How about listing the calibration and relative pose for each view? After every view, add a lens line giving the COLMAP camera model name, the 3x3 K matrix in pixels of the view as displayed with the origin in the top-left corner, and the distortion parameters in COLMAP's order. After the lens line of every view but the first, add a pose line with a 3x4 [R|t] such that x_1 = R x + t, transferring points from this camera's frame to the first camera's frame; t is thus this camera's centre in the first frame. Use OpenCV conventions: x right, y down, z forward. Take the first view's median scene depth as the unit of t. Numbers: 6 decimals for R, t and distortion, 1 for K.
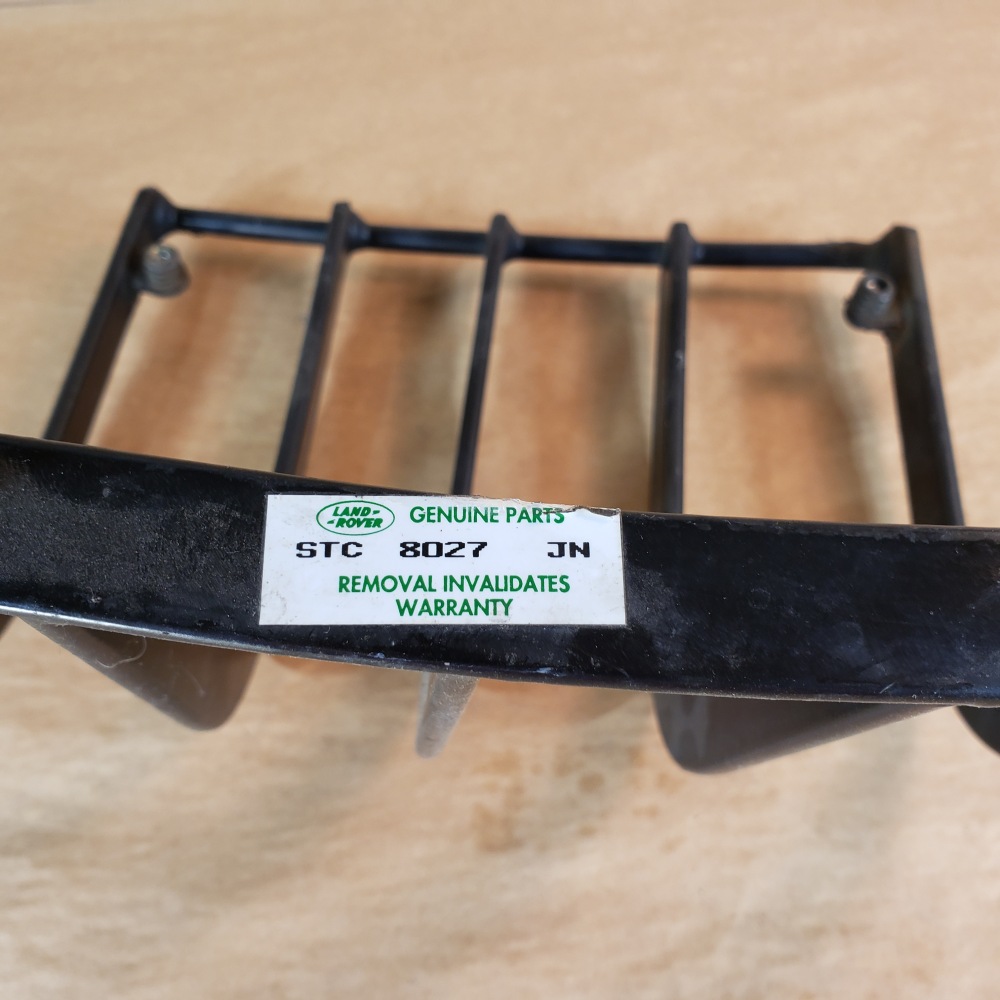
lens RADIAL K [[1082.5, 0, 504.3], [0, 1082.5, 505.6], [0, 0, 1]] dist [-0.021922, 0.000000]
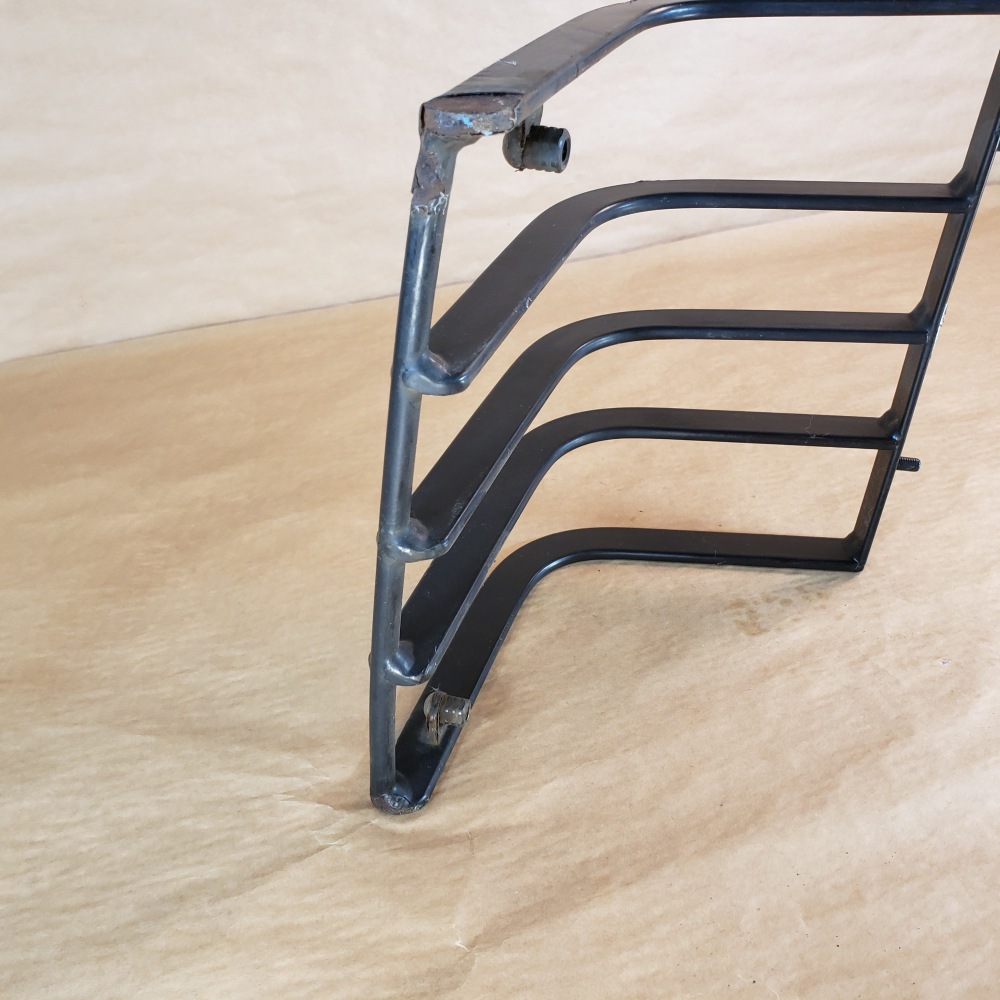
lens RADIAL K [[1082.5, 0, 493.9], [0, 1082.5, 501.1], [0, 0, 1]] dist [-0.021922, 0.000000]
pose [[0.963978, -0.143311, 0.224072, -0.814441], [0.209735, 0.927649, -0.308997, 0.576065], [-0.163577, 0.344862, 0.924290, -0.709619]]
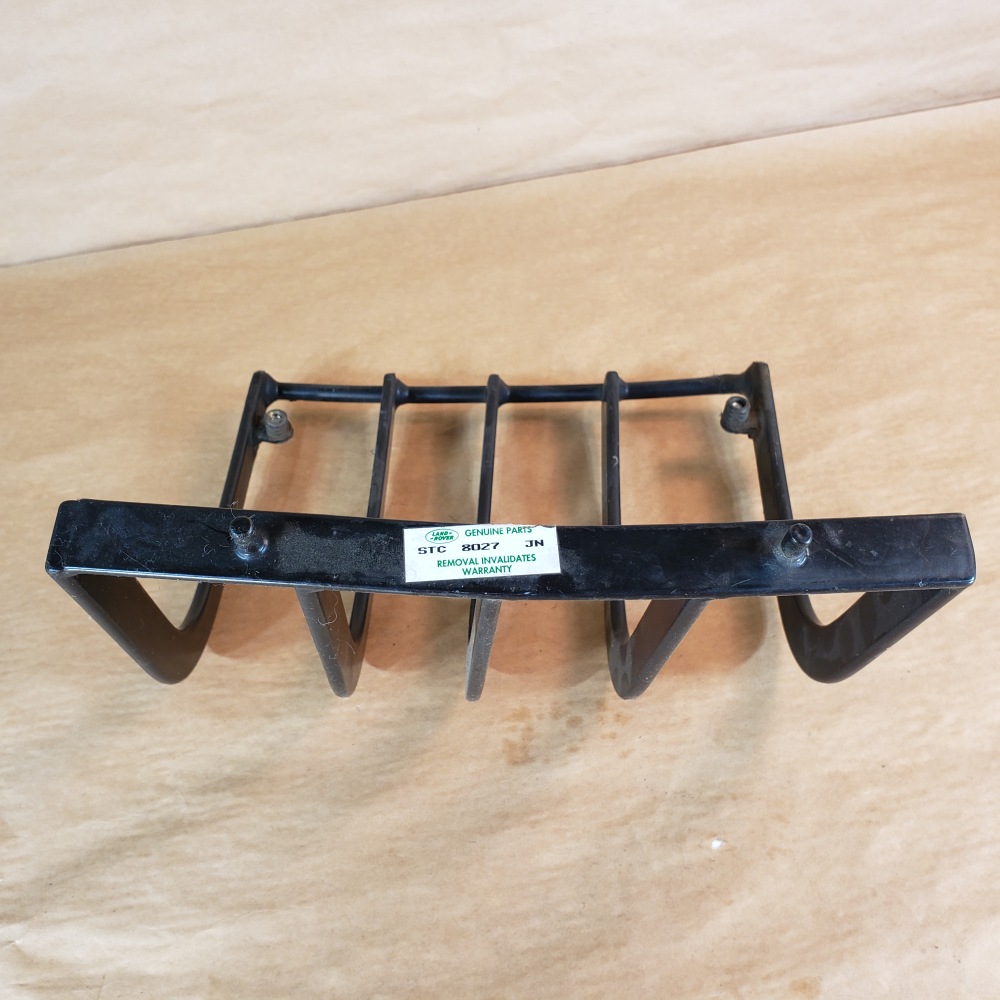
lens RADIAL K [[1082.5, 0, 510.3], [0, 1082.5, 503.9], [0, 0, 1]] dist [-0.021922, 0.000000]
pose [[0.997484, -0.070875, 0.001688, 0.004941], [0.070657, 0.991903, -0.105525, 0.097128], [0.005804, 0.105379, 0.994415, -0.648485]]
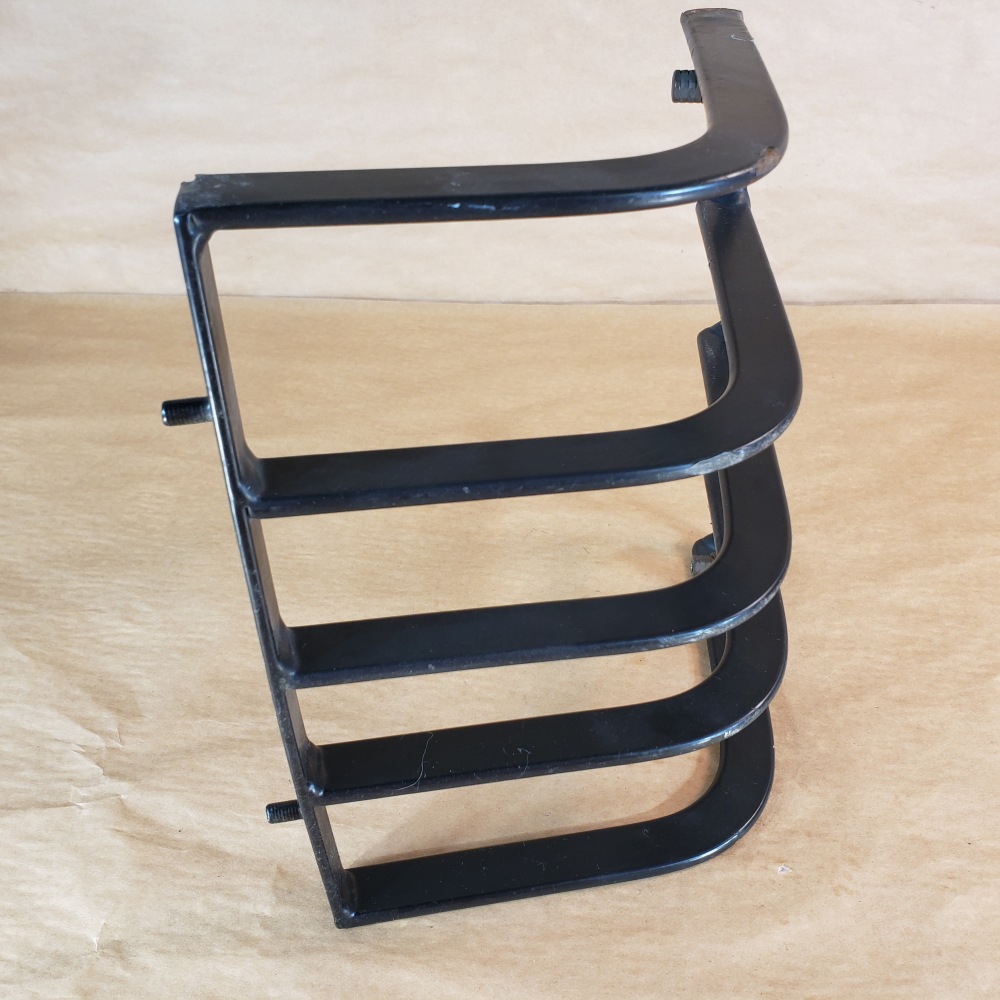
lens RADIAL K [[1082.5, 0, 497.0], [0, 1082.5, 499.7], [0, 0, 1]] dist [-0.021922, 0.000000]
pose [[0.980153, 0.118636, -0.158826, 0.047562], [-0.160852, 0.944220, -0.287360, 0.439649], [0.115875, 0.307204, 0.944563, -0.724684]]
